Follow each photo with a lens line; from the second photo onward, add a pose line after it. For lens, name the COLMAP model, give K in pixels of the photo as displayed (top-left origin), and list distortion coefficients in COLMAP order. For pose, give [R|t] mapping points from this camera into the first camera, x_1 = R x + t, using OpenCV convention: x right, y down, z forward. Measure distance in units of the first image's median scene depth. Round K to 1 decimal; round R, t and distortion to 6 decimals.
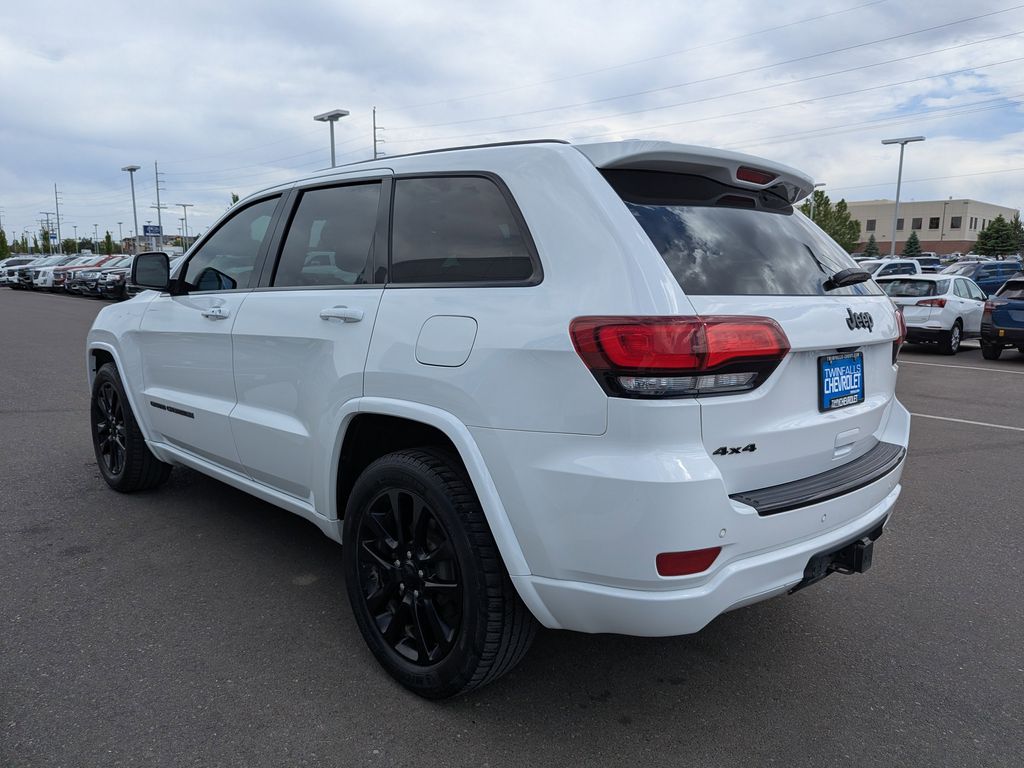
lens RADIAL K [[726.5, 0, 514.0], [0, 726.5, 376.8], [0, 0, 1]] dist [0.062347, -0.049837]
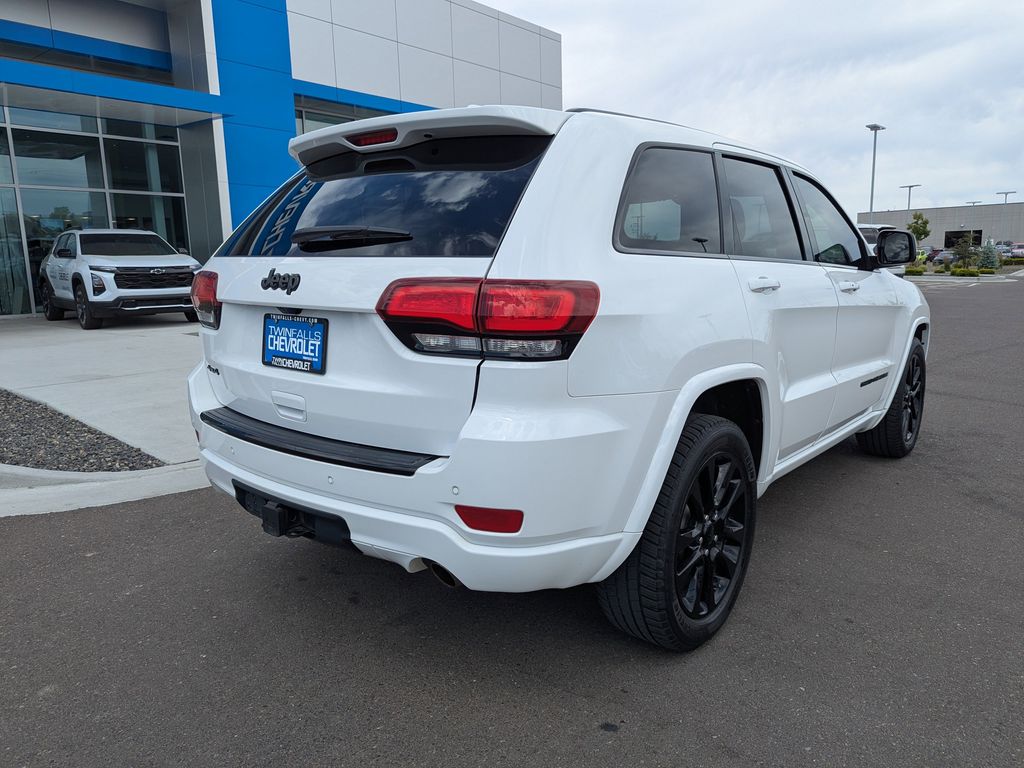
lens RADIAL K [[734.6, 0, 512.0], [0, 734.6, 384.0], [0, 0, 1]] dist [0.052354, -0.050730]
pose [[0.103318, 0.144786, -0.984054, 1.498497], [-0.130843, 0.982730, 0.130854, -0.111659], [0.986005, 0.115237, 0.120478, 1.202795]]
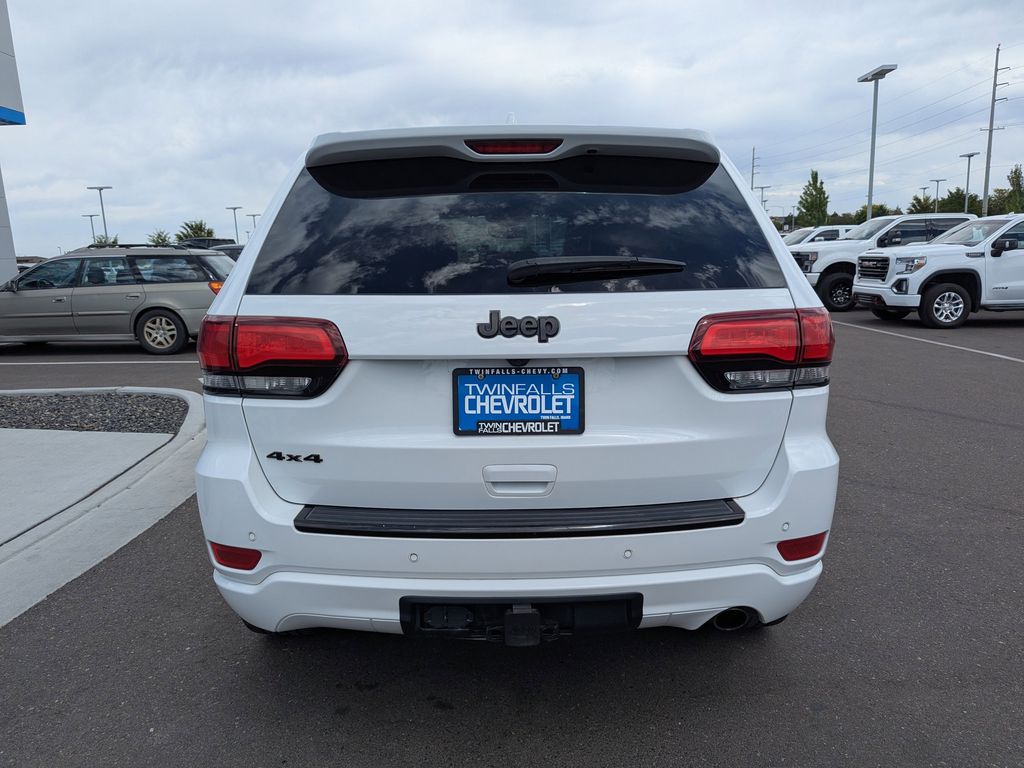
lens RADIAL K [[733.5, 0, 529.2], [0, 733.5, 381.8], [0, 0, 1]] dist [0.034182, -0.004021]
pose [[0.728607, 0.088441, -0.679198, 1.012483], [-0.064723, 0.996081, 0.060273, -0.065570], [0.681867, 0.000045, 0.731476, 0.438025]]
